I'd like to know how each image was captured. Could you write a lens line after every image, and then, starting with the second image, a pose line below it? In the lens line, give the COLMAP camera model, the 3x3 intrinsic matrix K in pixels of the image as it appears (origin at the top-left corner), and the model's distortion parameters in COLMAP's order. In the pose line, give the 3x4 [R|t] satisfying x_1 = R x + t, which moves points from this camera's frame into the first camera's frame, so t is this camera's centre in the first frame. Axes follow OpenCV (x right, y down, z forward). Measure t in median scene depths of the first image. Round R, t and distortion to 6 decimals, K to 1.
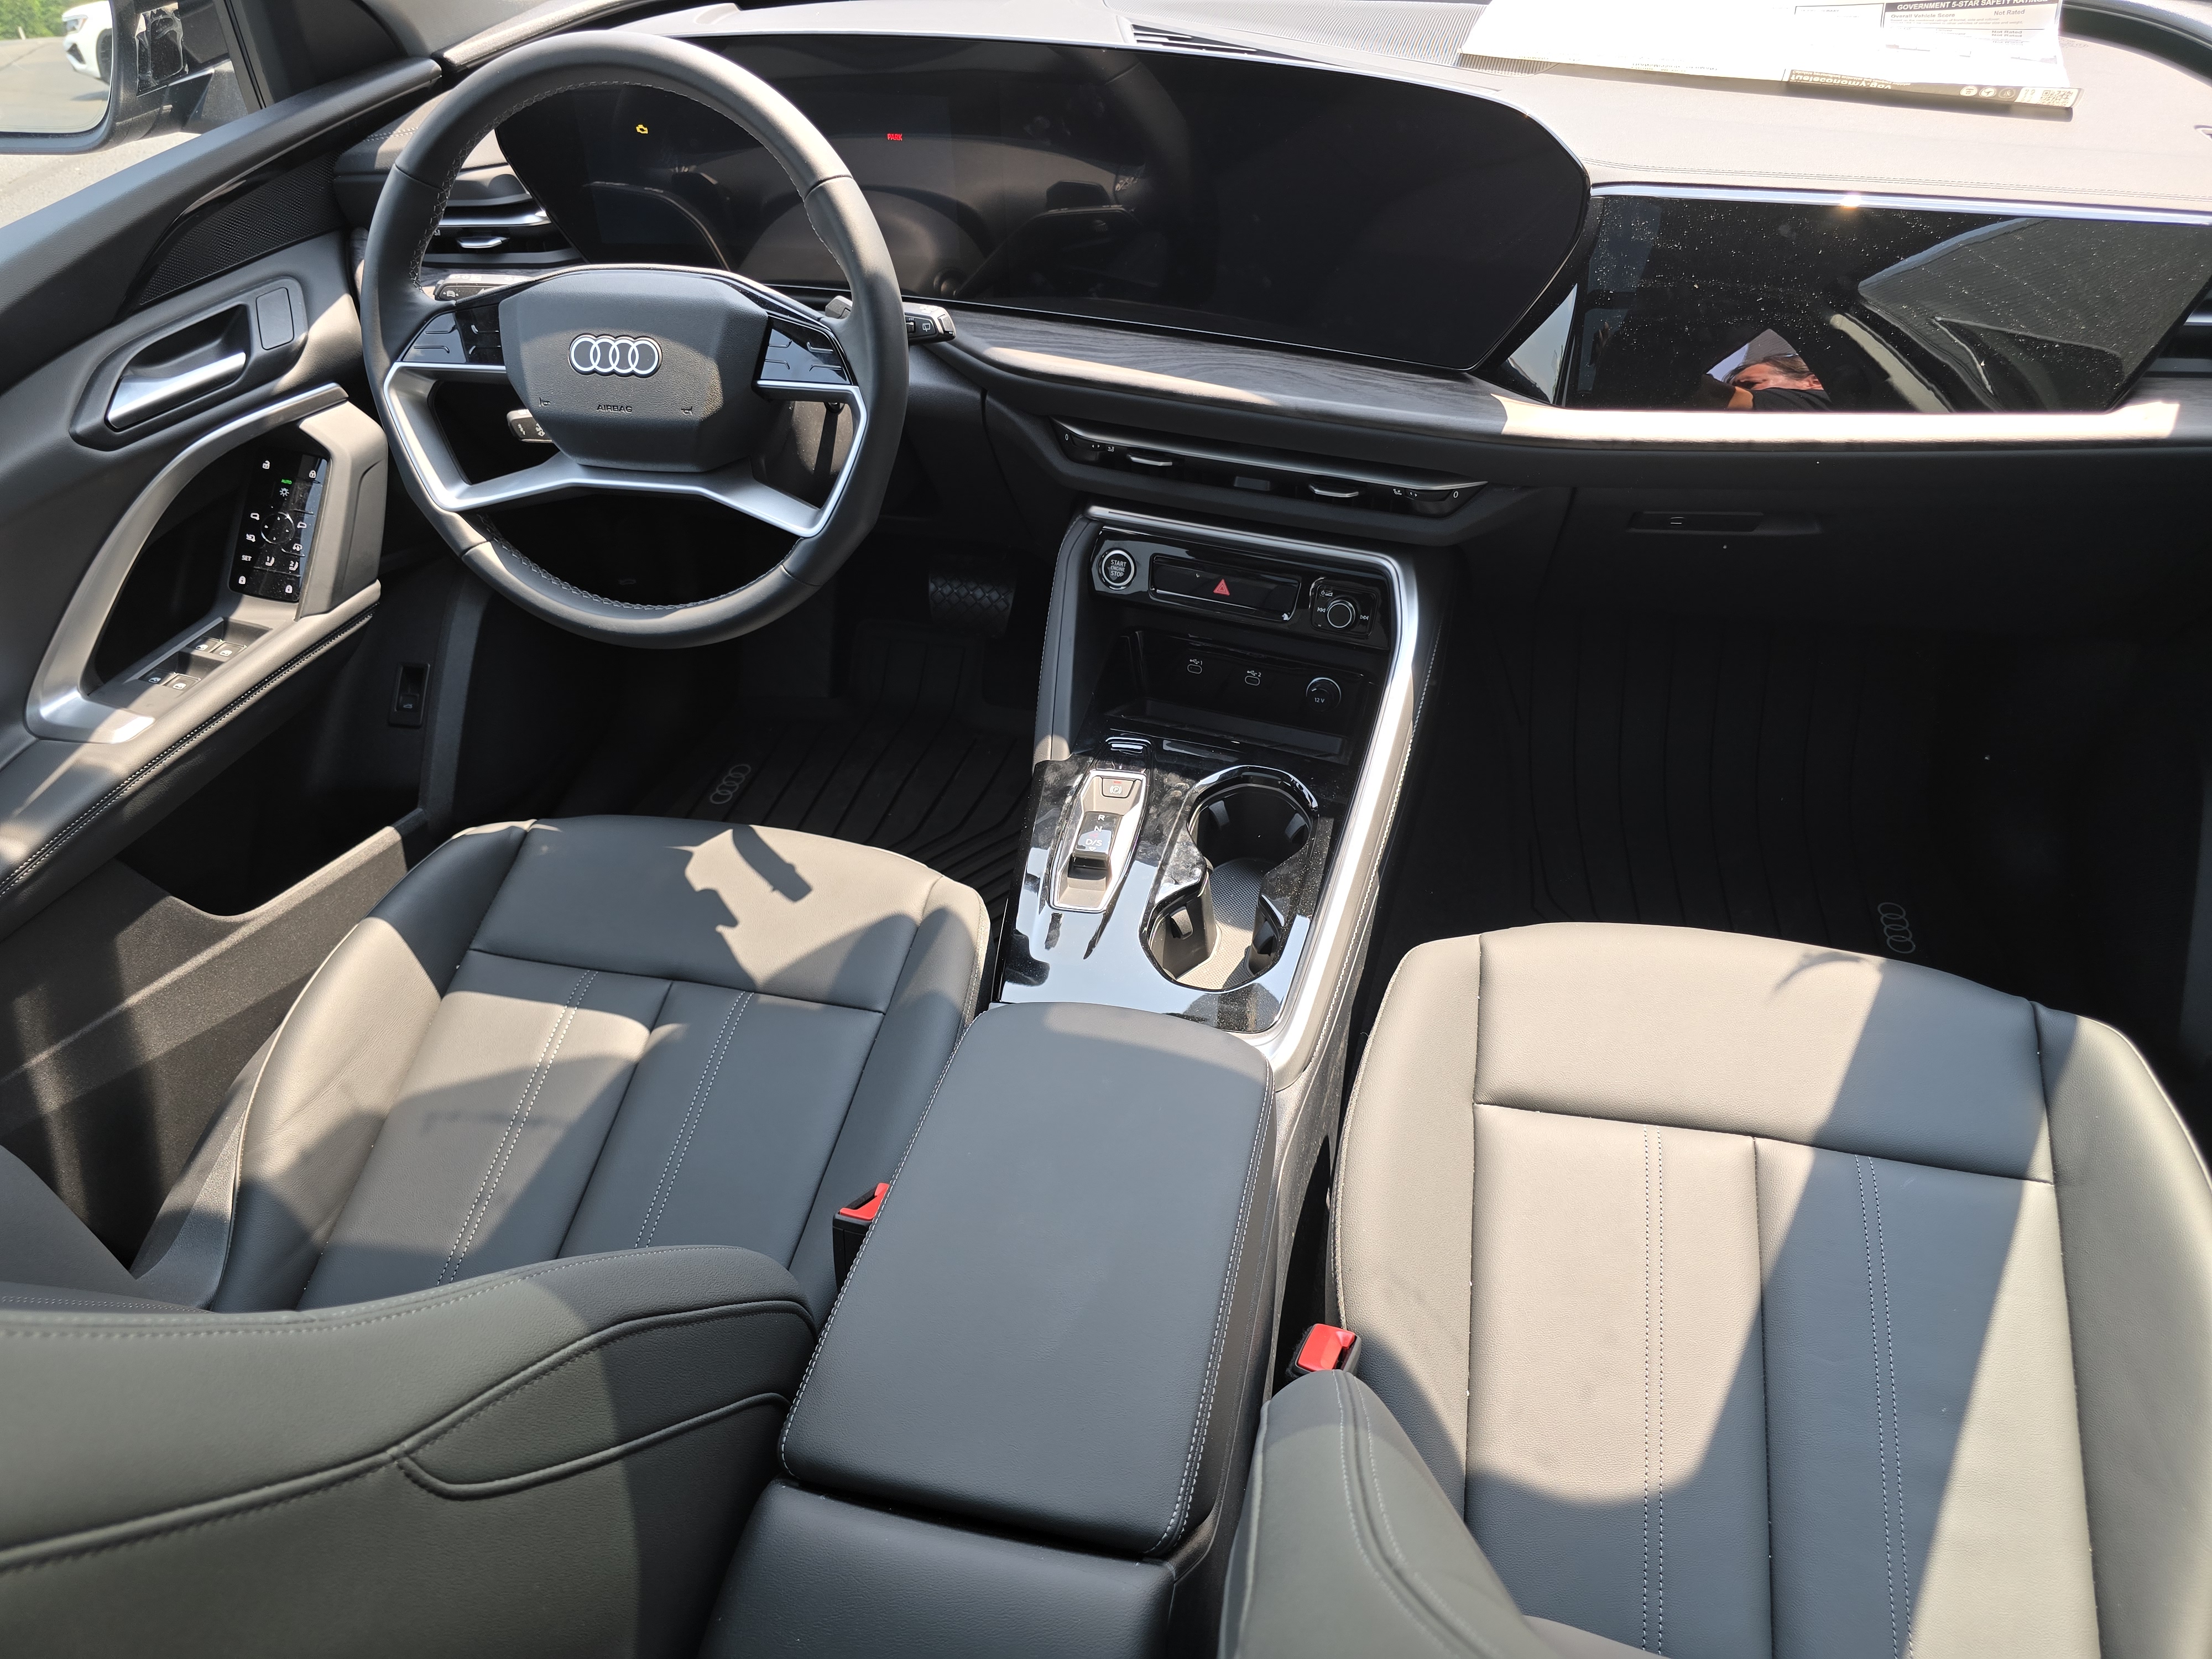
lens RADIAL K [[1492.2, 0, 1117.1], [0, 1492.2, 819.3], [0, 0, 1]] dist [0.018881, -0.031990]
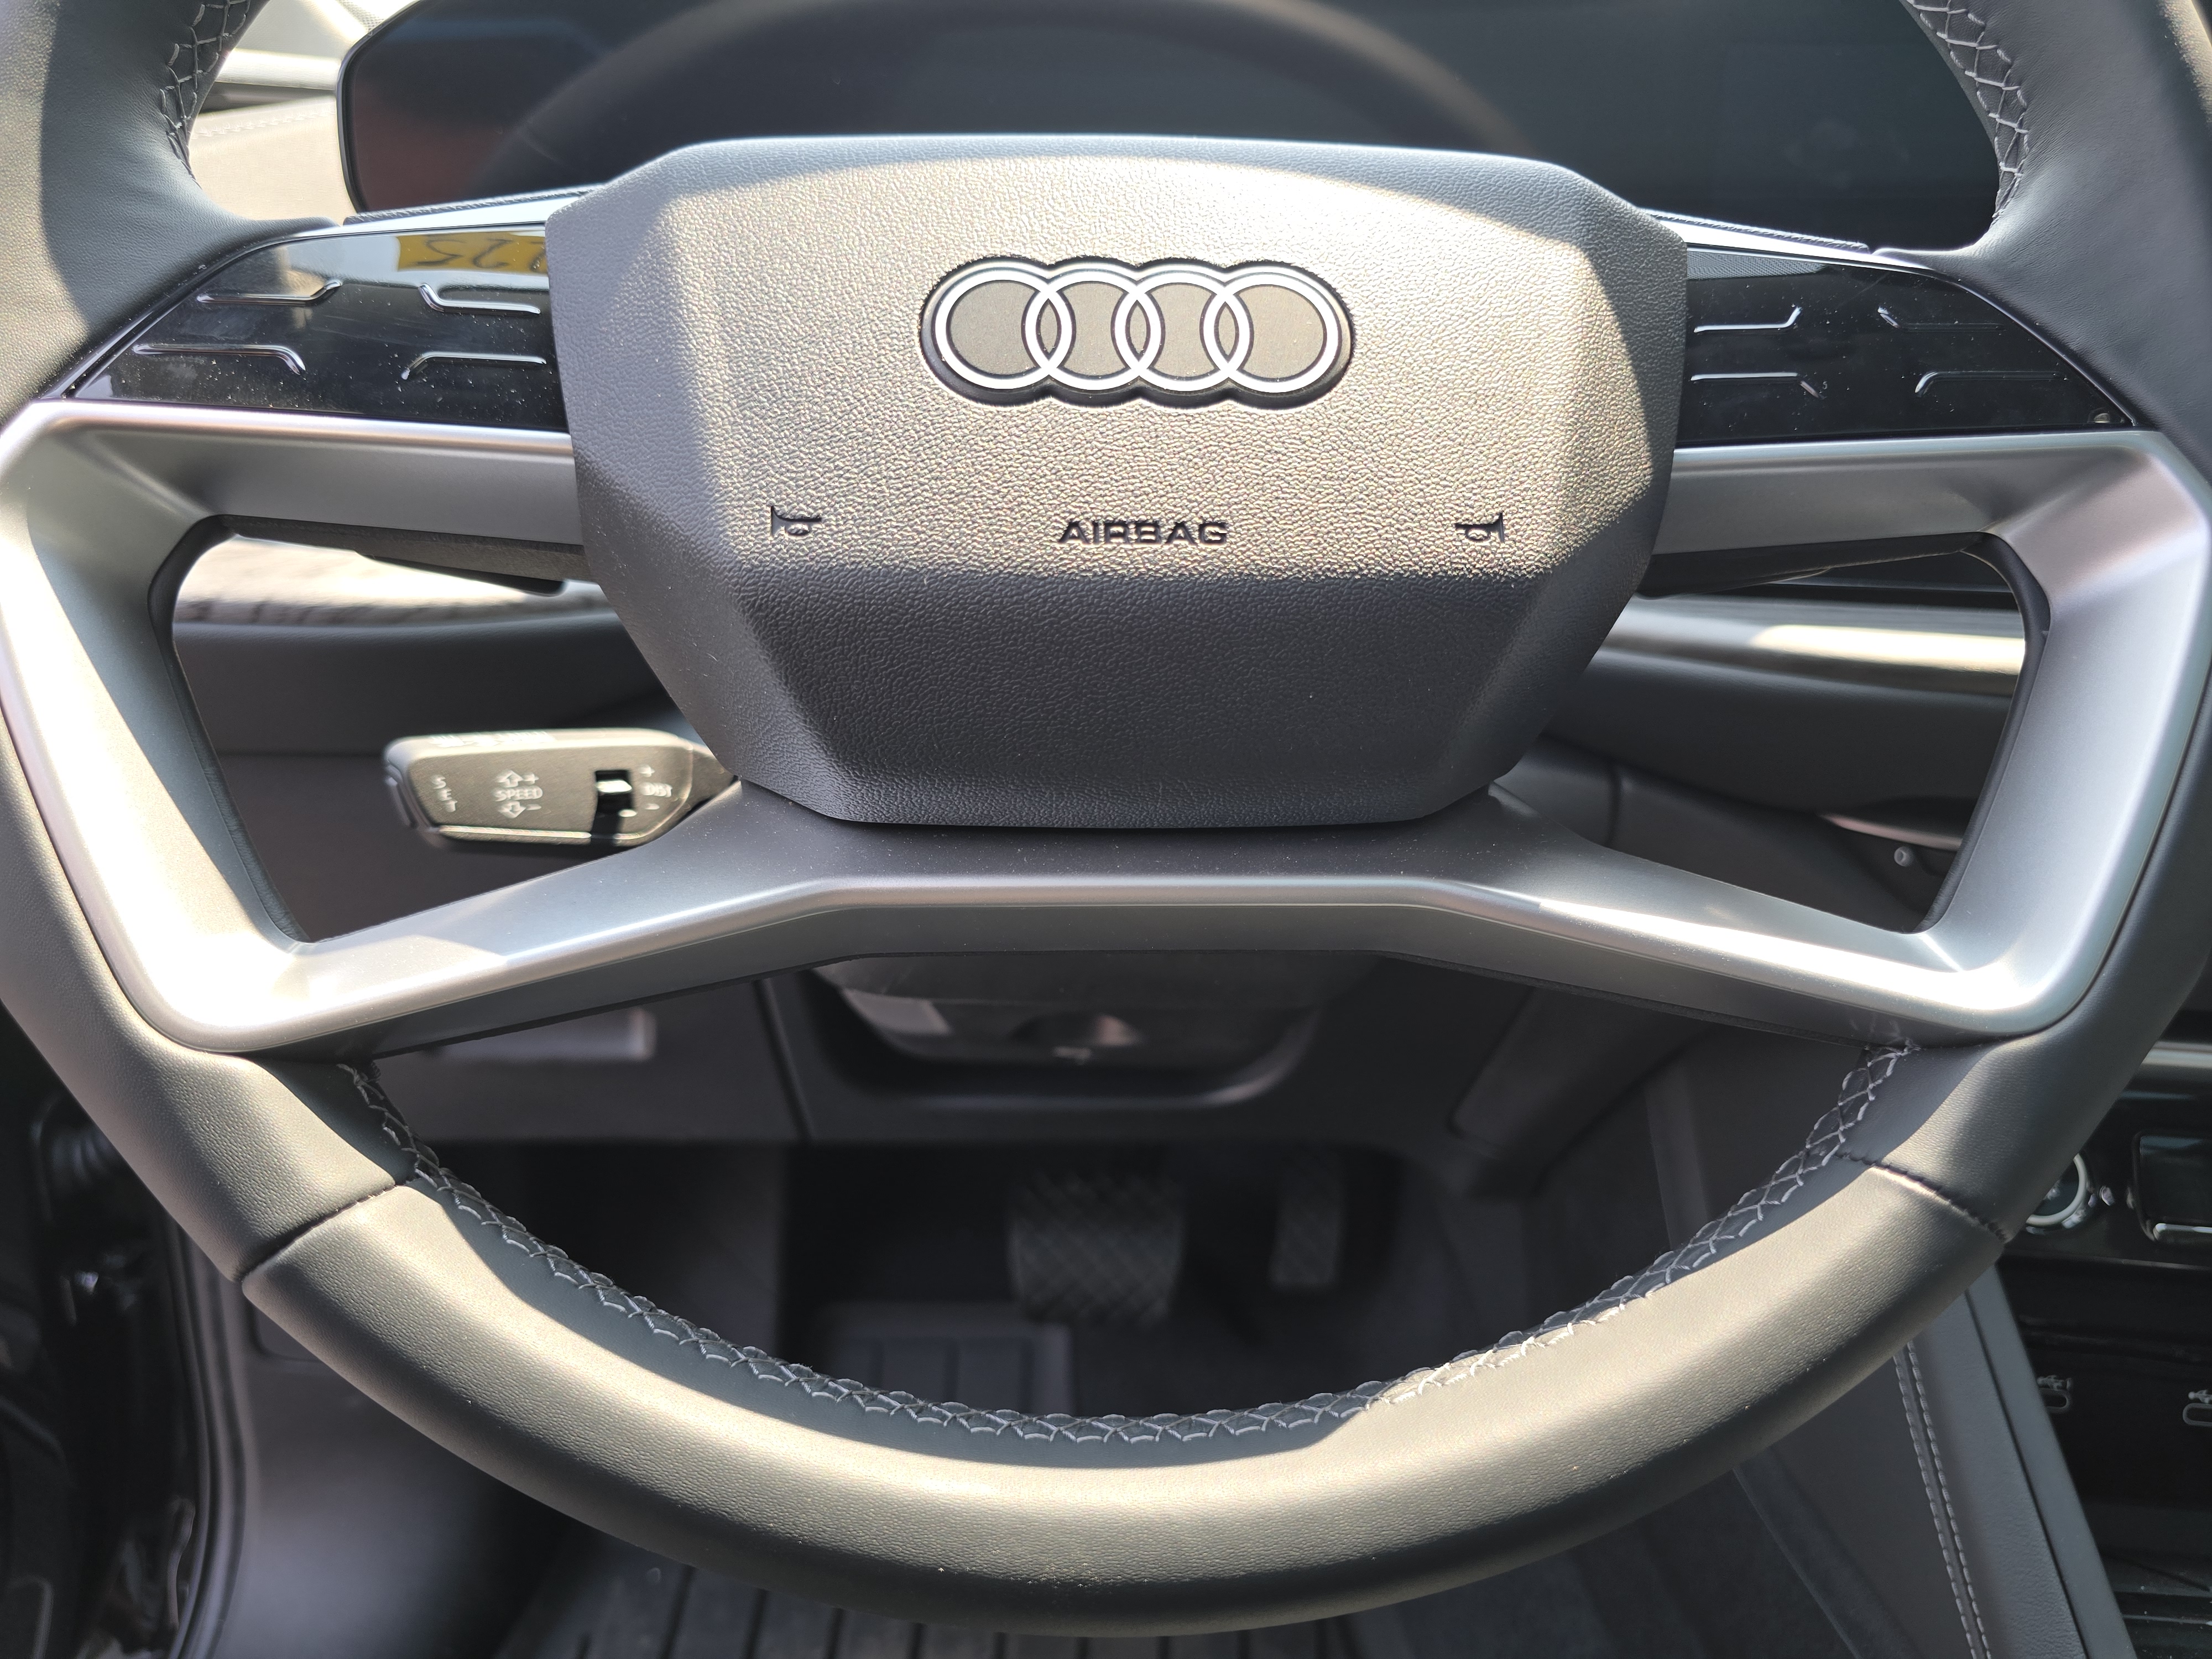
lens RADIAL K [[1492.2, 0, 1117.1], [0, 1492.2, 819.3], [0, 0, 1]] dist [0.018881, -0.031990]
pose [[0.960074, -0.016239, 0.279274, -0.351573], [0.125171, 0.917740, -0.376943, -0.130149], [-0.250180, 0.396850, 0.883131, 0.709538]]
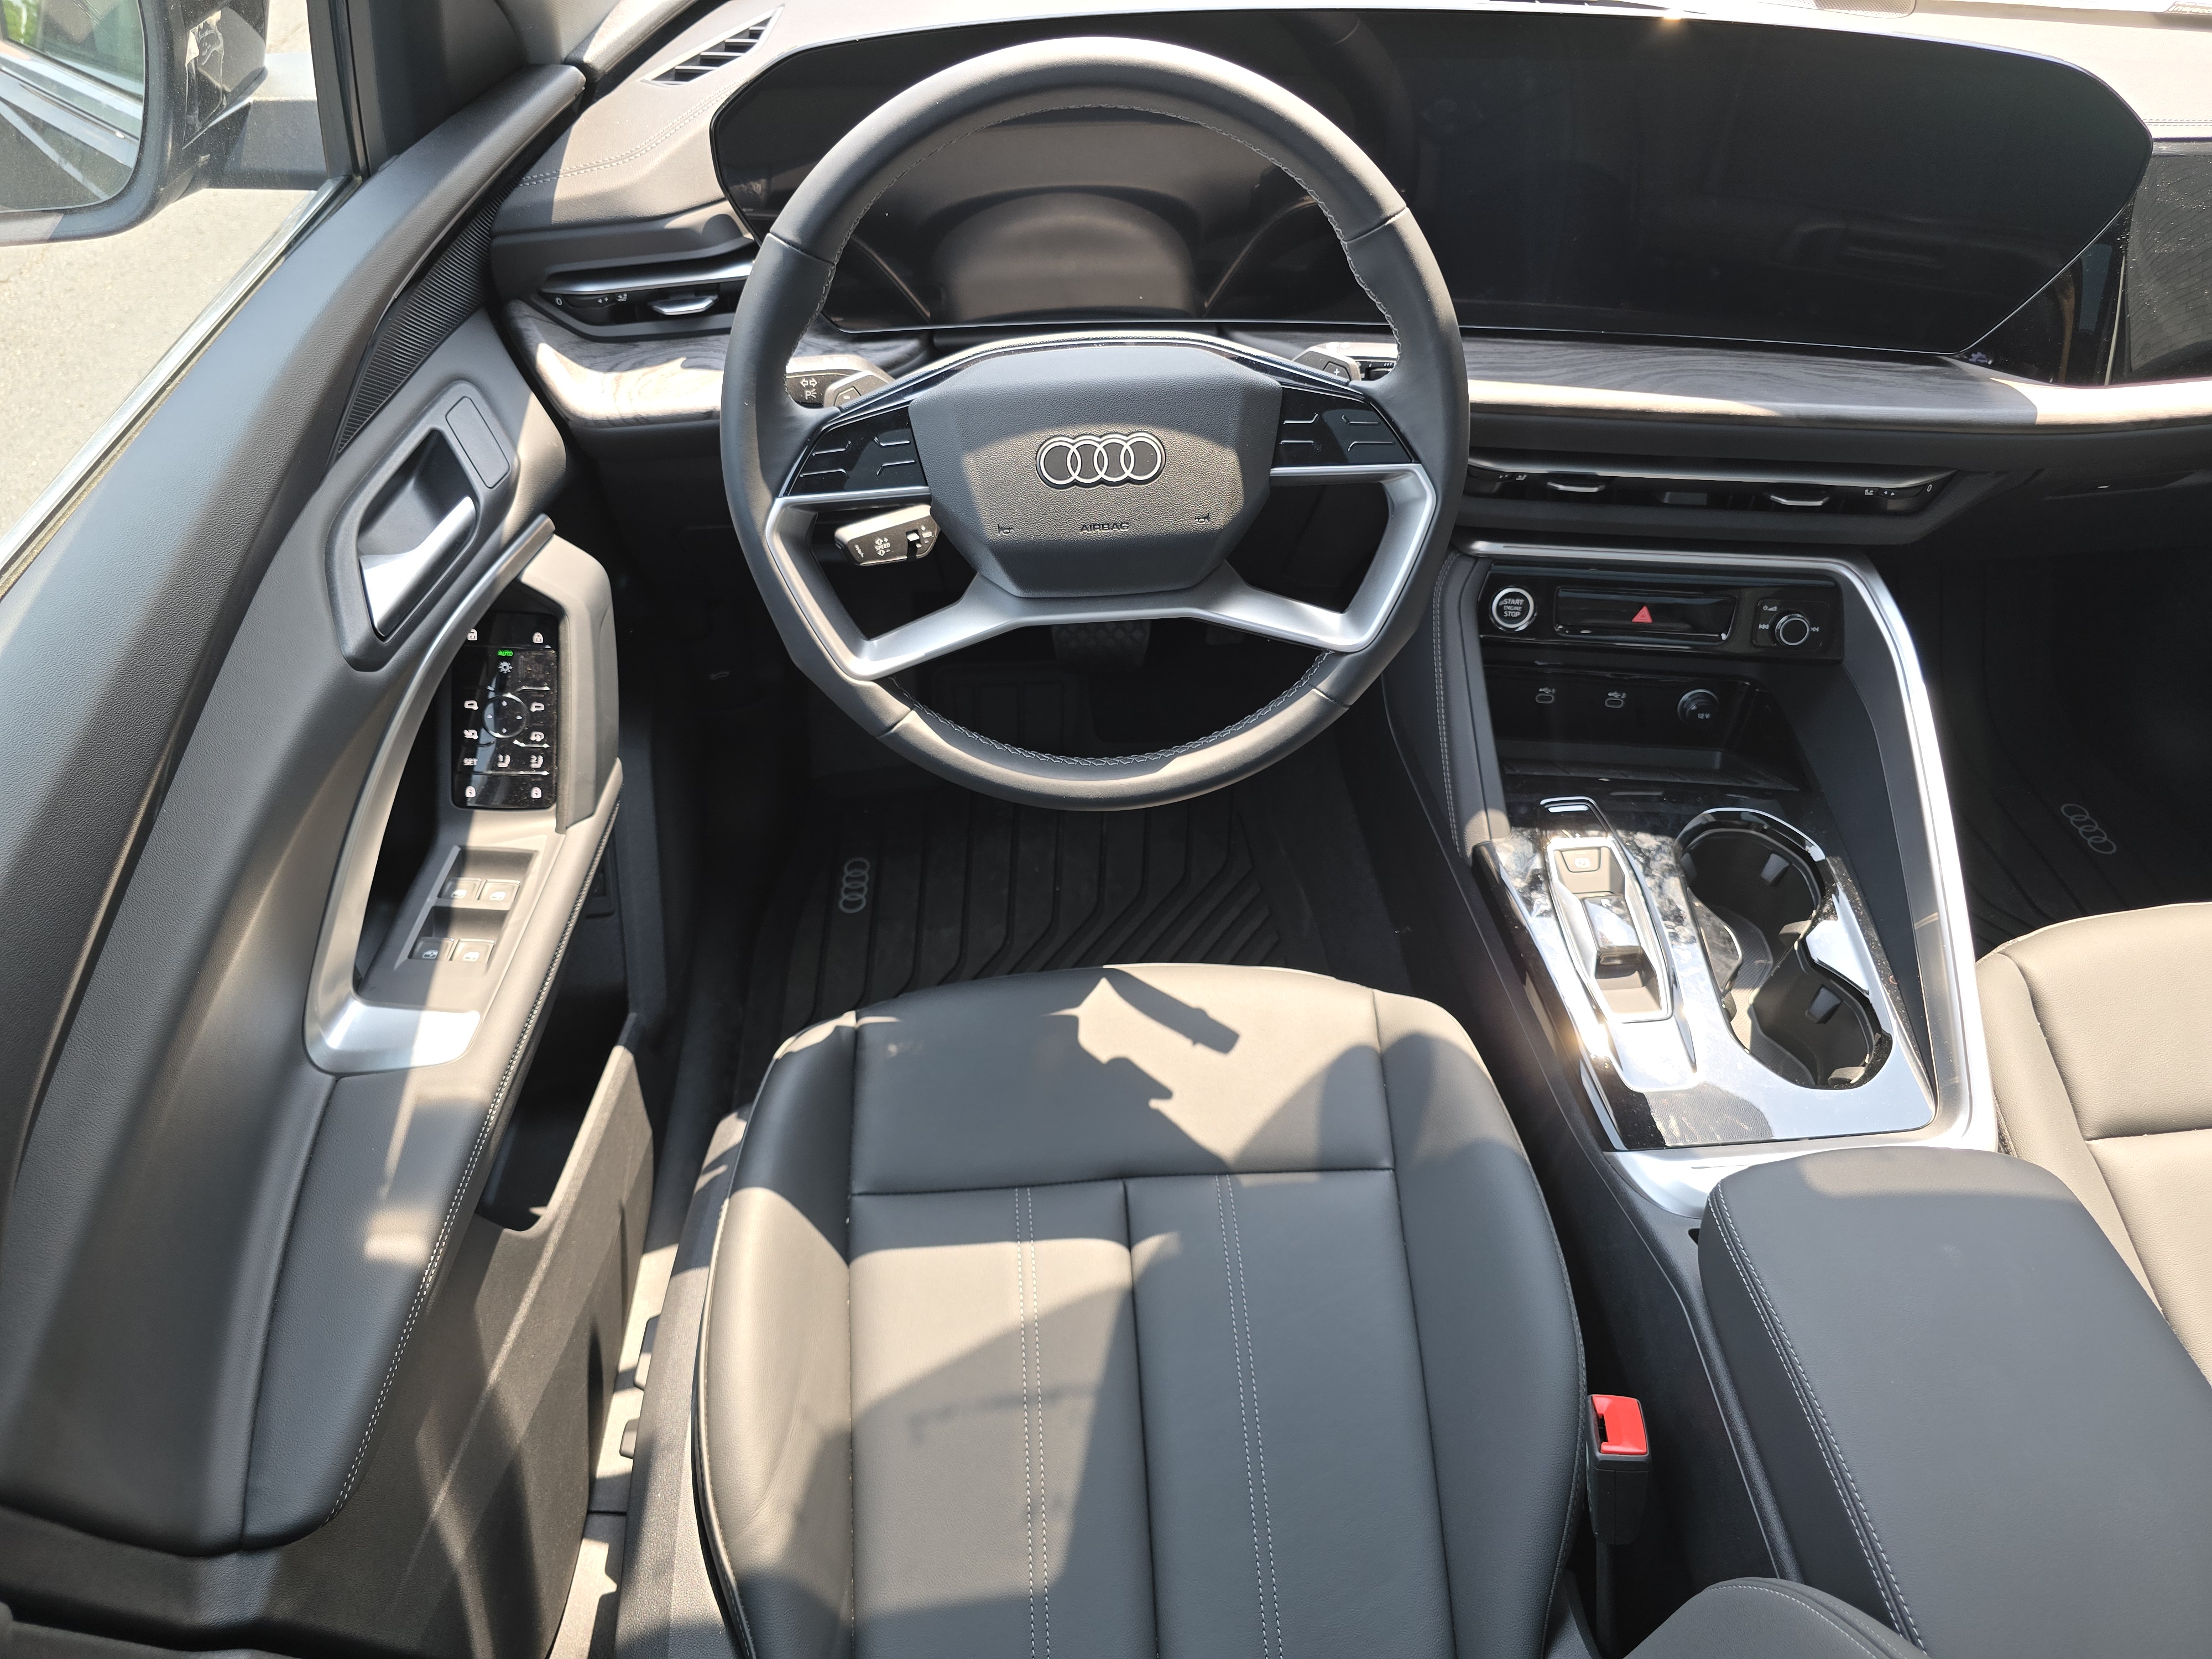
lens RADIAL K [[1515.2, 0, 1146.2], [0, 1515.2, 827.3], [0, 0, 1]] dist [0.014998, -0.023967]
pose [[0.961198, -0.174248, 0.213862, -0.444897], [0.160877, 0.983844, 0.078543, -0.154826], [-0.224092, -0.041090, 0.973701, 0.184663]]
